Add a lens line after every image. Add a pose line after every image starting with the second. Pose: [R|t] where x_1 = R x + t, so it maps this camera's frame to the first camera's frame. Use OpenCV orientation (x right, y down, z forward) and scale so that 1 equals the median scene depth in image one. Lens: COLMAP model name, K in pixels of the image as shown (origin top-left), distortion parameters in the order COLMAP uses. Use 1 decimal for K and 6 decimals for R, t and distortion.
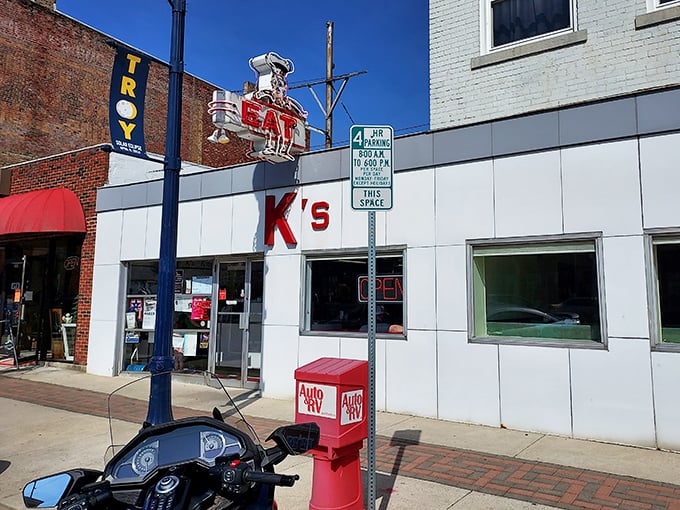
lens RADIAL K [[572.5, 0, 340.0], [0, 572.5, 255.0], [0, 0, 1]] dist [0.008669, 0.001607]
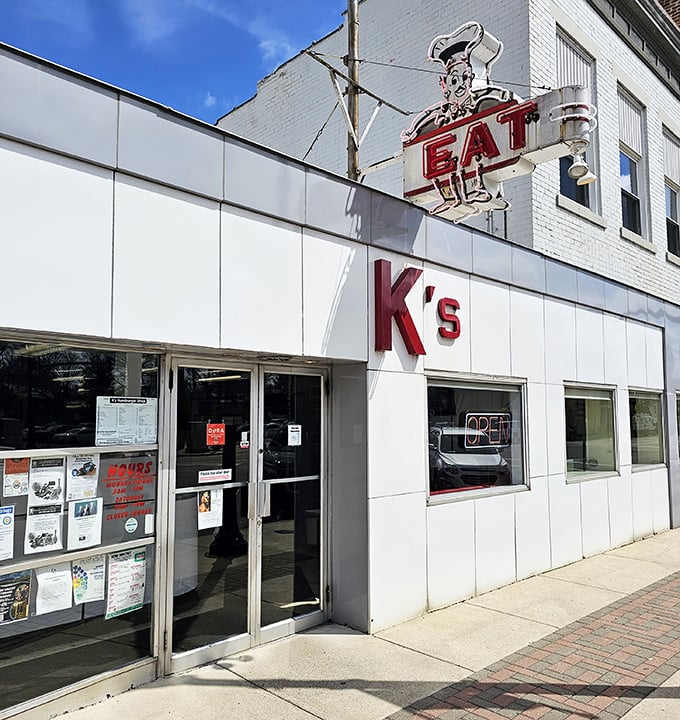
lens RADIAL K [[618.9, 0, 340.0], [0, 618.9, 360.0], [0, 0, 1]] dist [-0.073588, -0.002279]
pose [[0.200793, 0.085779, 0.975871, -0.728998], [-0.079833, 0.994279, -0.070971, 0.036987], [-0.976375, -0.063656, 0.206492, 0.951544]]
